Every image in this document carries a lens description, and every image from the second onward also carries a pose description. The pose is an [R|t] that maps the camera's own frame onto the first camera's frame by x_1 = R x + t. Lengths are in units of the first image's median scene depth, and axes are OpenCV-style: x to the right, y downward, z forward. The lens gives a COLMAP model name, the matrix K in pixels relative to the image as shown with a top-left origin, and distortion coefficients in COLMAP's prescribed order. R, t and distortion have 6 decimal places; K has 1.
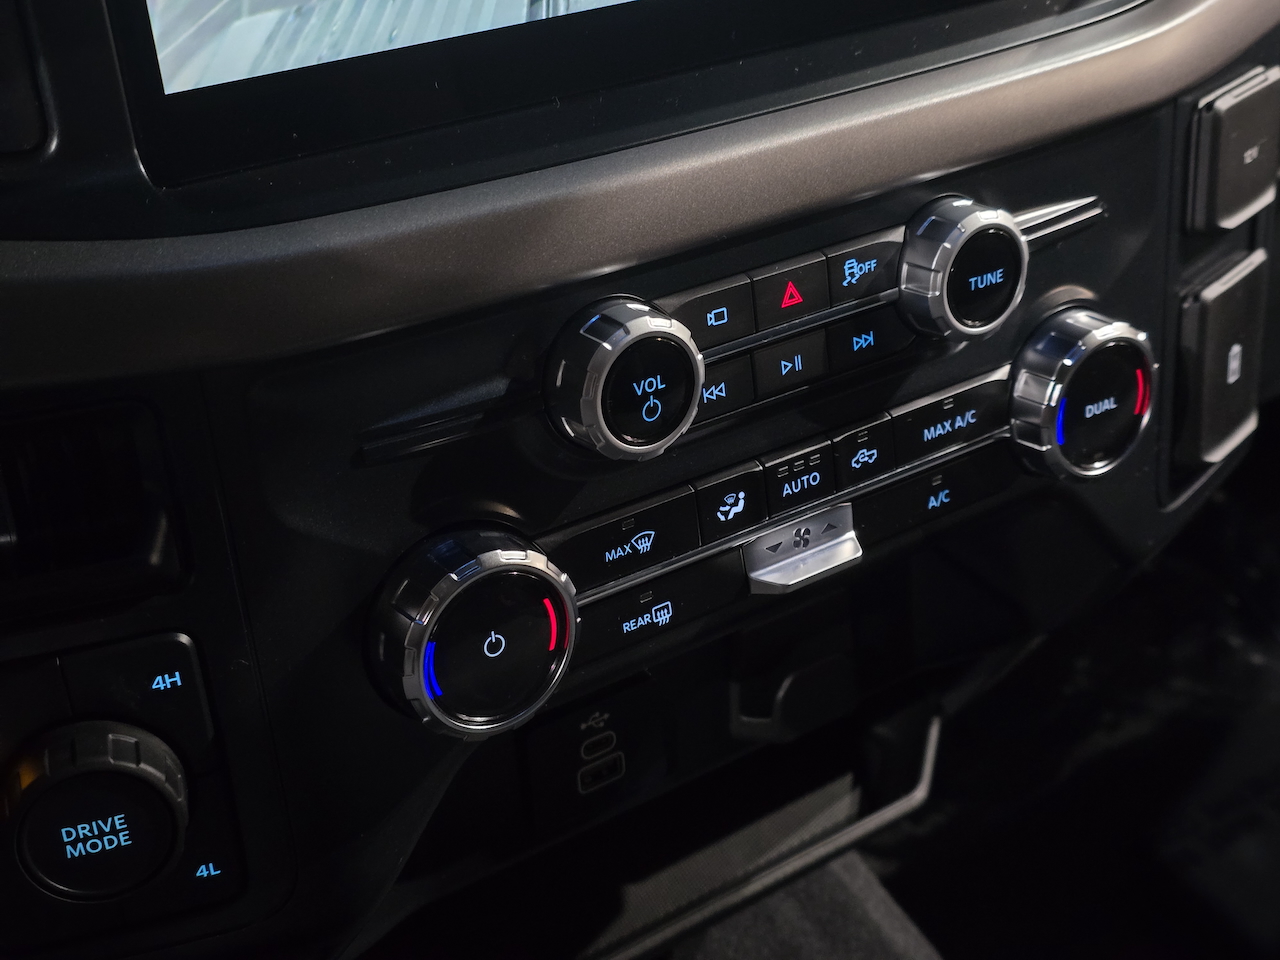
lens RADIAL K [[1762.8, 0, 628.1], [0, 1762.8, 497.3], [0, 0, 1]] dist [0.065851, 0.000000]
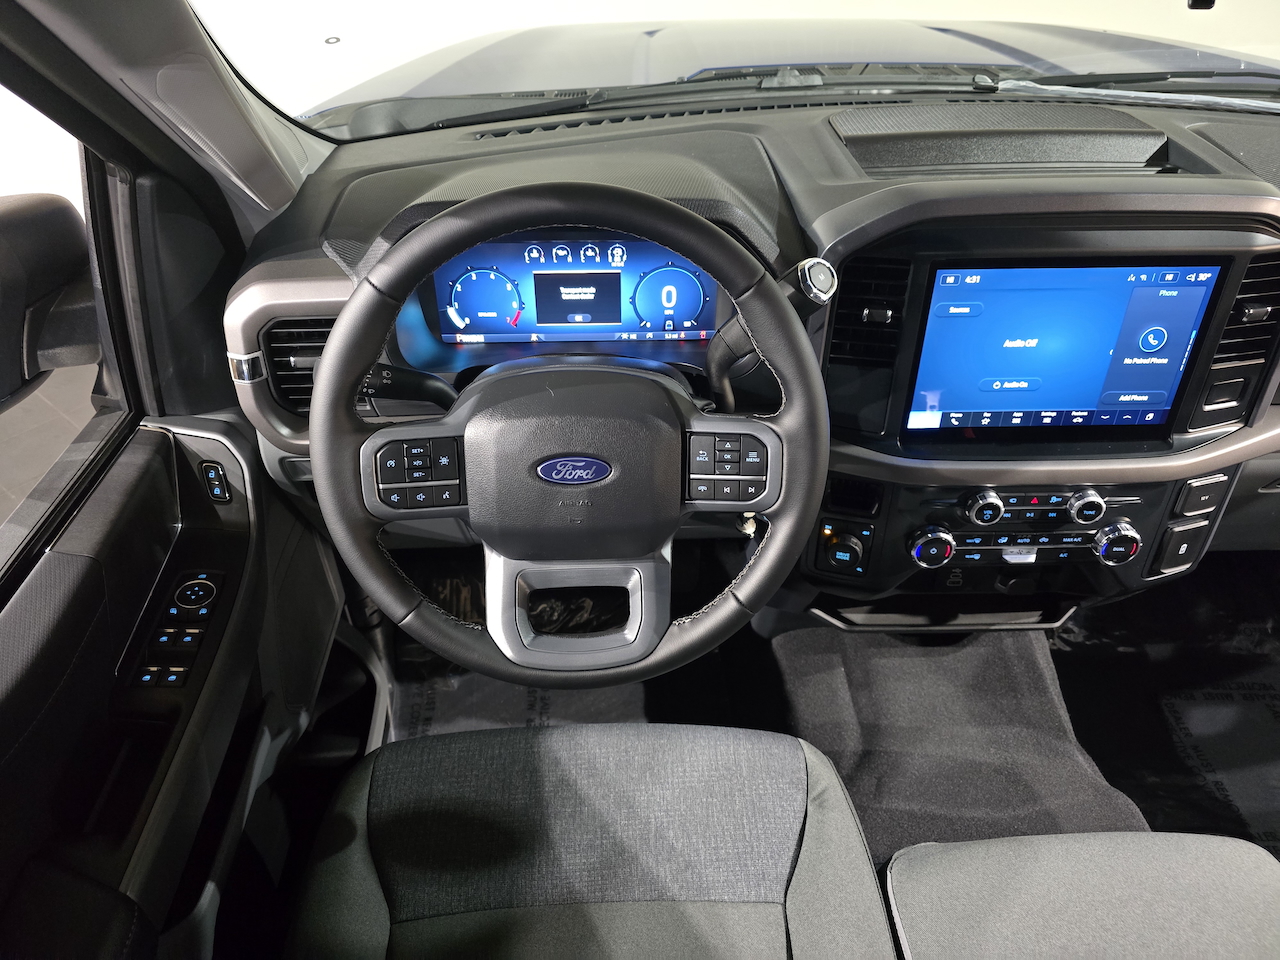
lens RADIAL K [[863.4, 0, 633.4], [0, 863.4, 477.9], [0, 0, 1]] dist [0.058955, -0.065304]
pose [[0.833014, 0.354930, -0.424397, 0.153210], [-0.293162, 0.933724, 0.205466, -0.303055], [0.469196, -0.046739, 0.881857, -1.266561]]
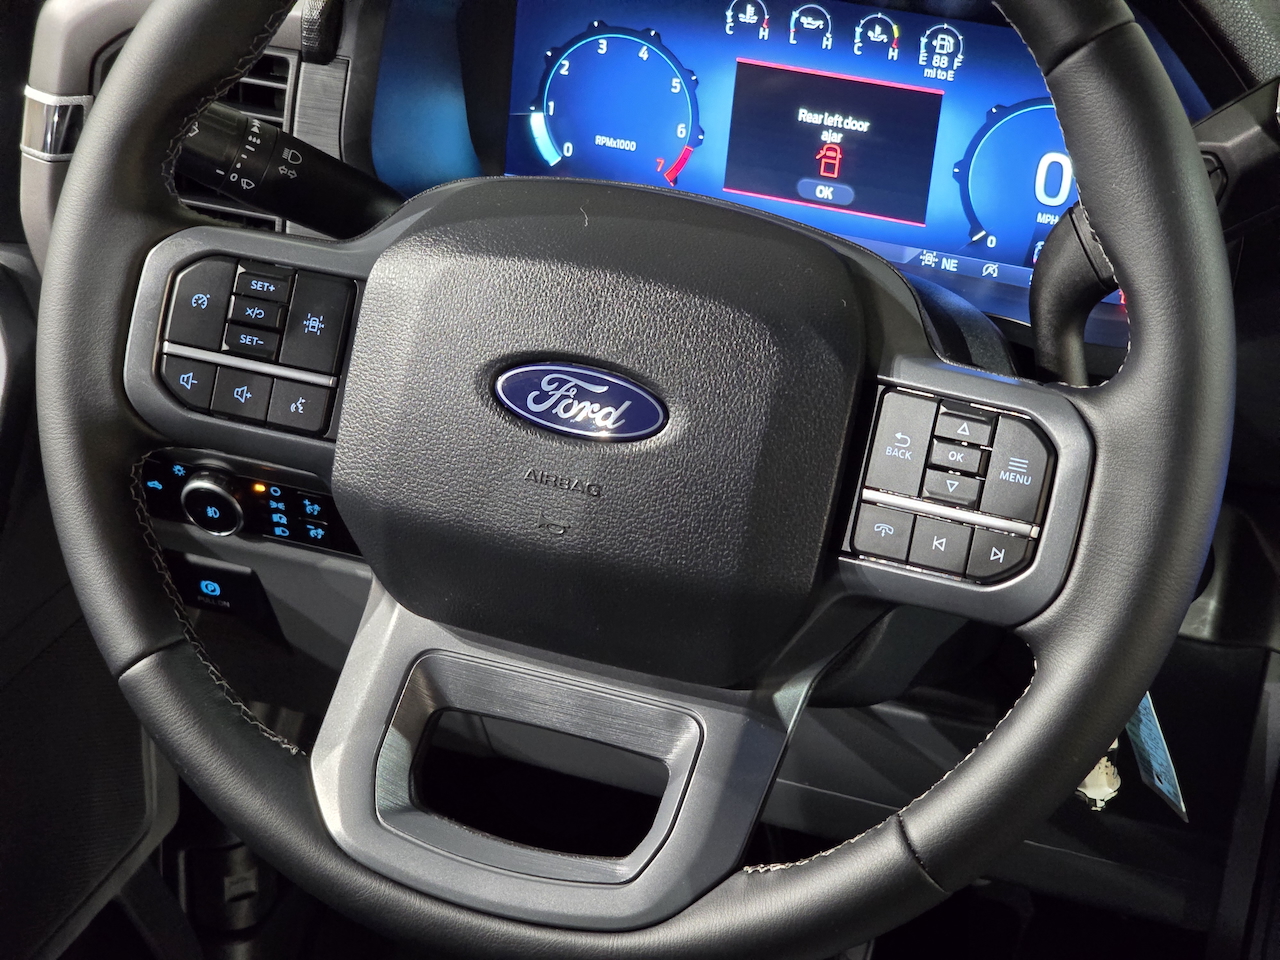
lens RADIAL K [[2473.0, 0, 632.1], [0, 2473.0, 480.0], [0, 0, 1]] dist [-0.031034, 0.000000]
pose [[0.565215, 0.415852, -0.712460, 0.754264], [-0.475075, 0.870140, 0.130997, -0.174347], [0.674415, 0.264430, 0.689377, -1.171931]]
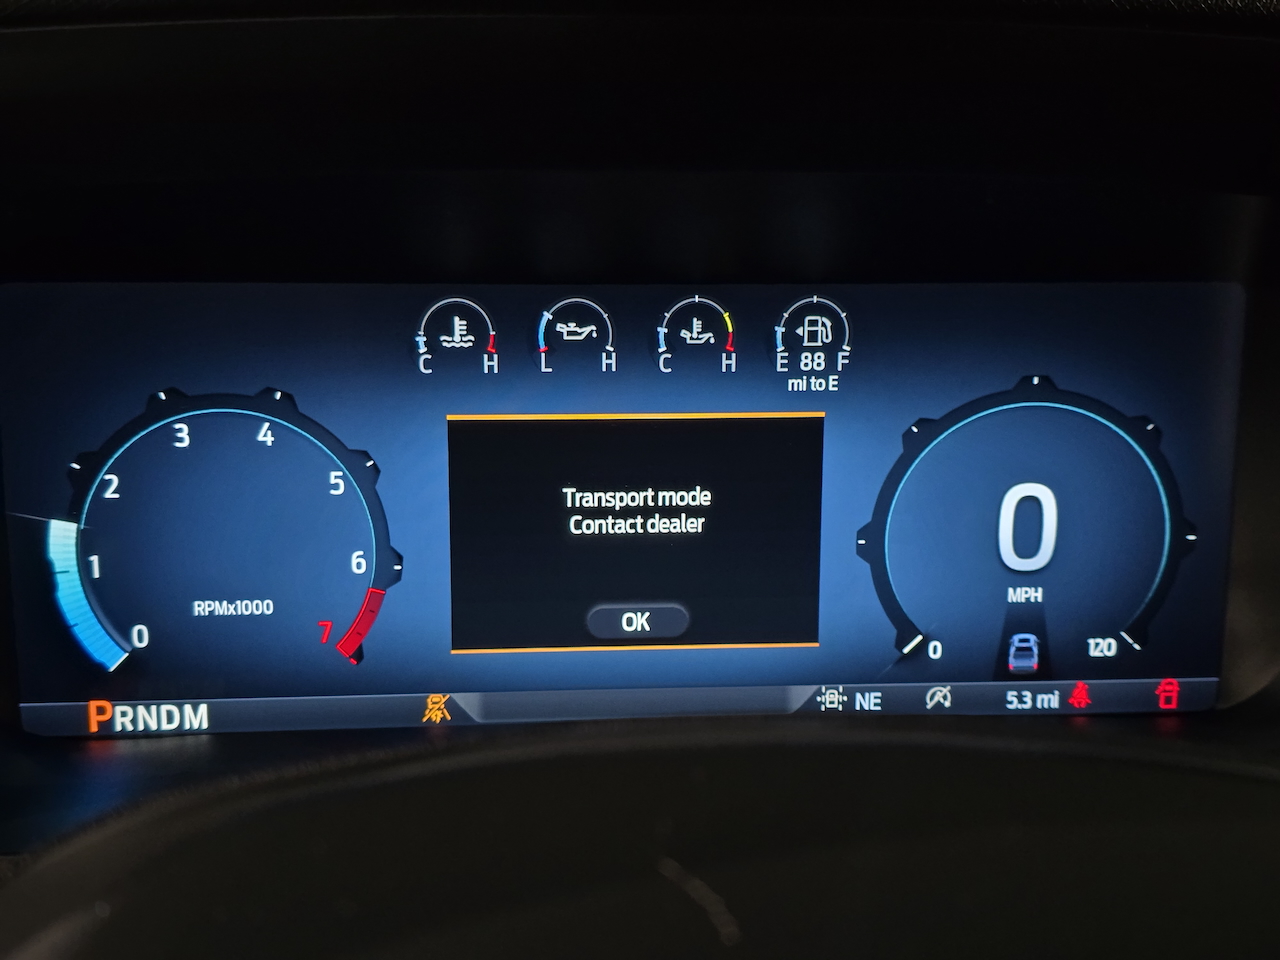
lens RADIAL K [[863.4, 0, 623.6], [0, 863.4, 446.2], [0, 0, 1]] dist [0.058955, -0.065304]
pose [[0.843192, 0.132453, -0.521041, -0.769988], [-0.288605, 0.929206, -0.230832, -0.168828], [0.453579, 0.345011, 0.821726, 0.131578]]
